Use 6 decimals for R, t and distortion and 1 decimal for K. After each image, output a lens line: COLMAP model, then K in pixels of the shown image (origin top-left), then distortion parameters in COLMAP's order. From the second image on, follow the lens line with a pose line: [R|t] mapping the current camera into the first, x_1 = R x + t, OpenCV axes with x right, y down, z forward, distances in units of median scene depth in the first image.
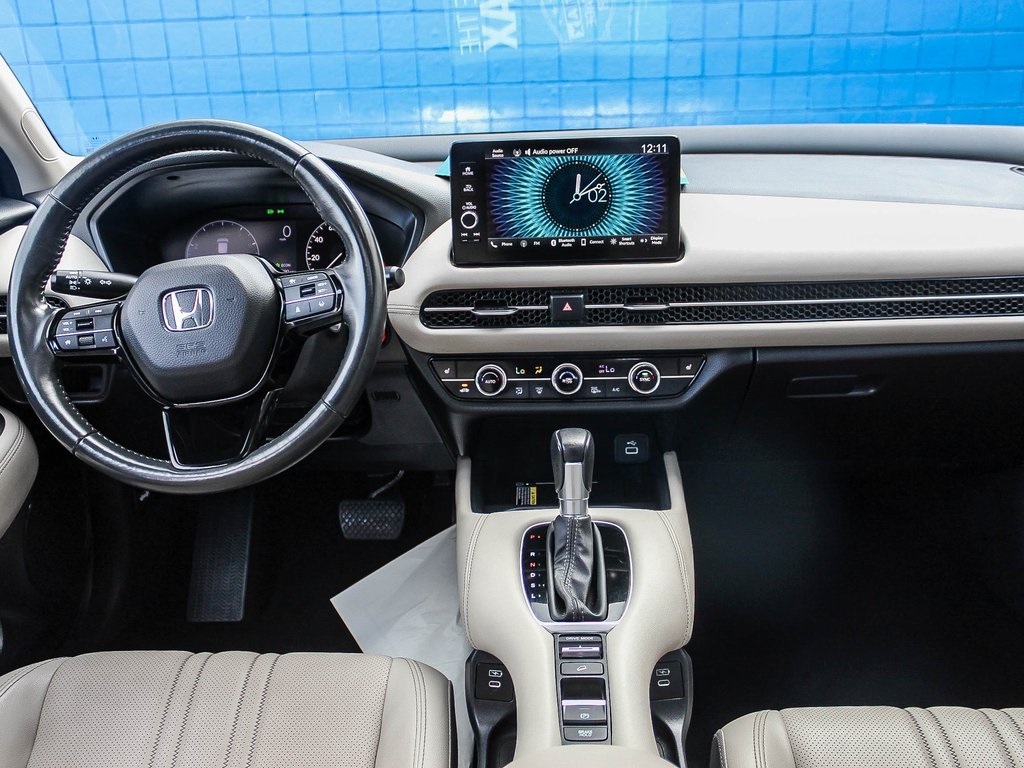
lens RADIAL K [[902.5, 0, 512.0], [0, 902.5, 384.0], [0, 0, 1]] dist [0.005968, -0.003756]
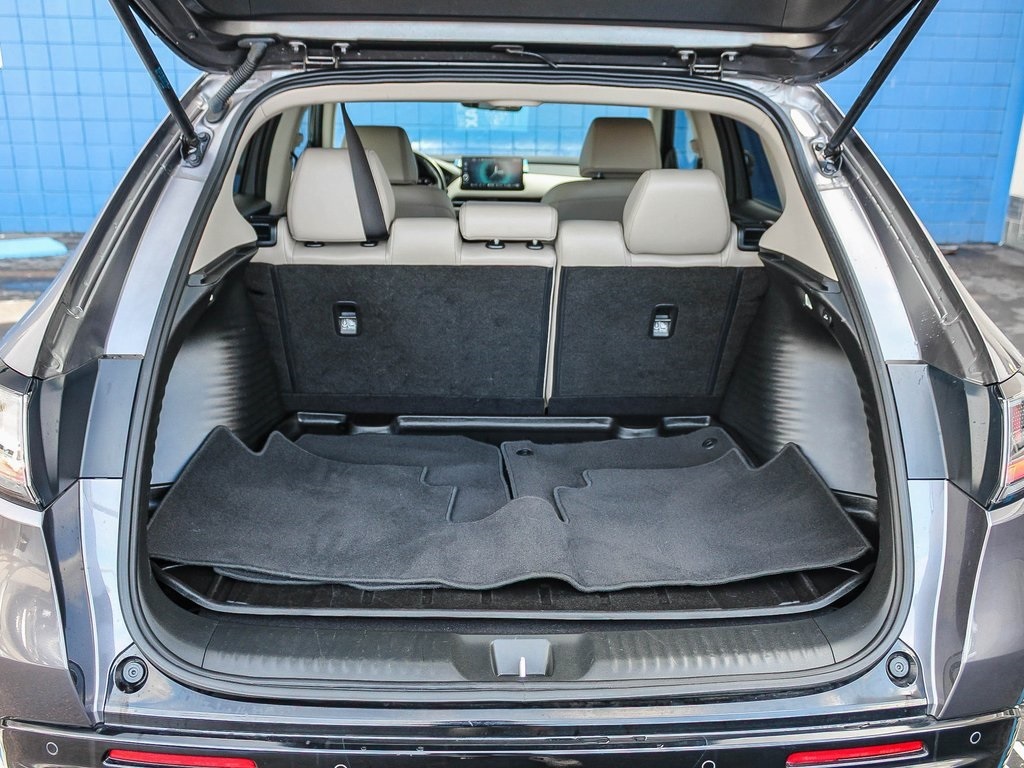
lens RADIAL K [[902.5, 0, 512.0], [0, 902.5, 384.0], [0, 0, 1]] dist [0.005968, -0.003756]
pose [[0.996032, 0.022950, 0.085983, -0.114865], [-0.020268, 0.999285, -0.031931, 0.559446], [-0.086654, 0.030061, 0.995785, -1.919146]]
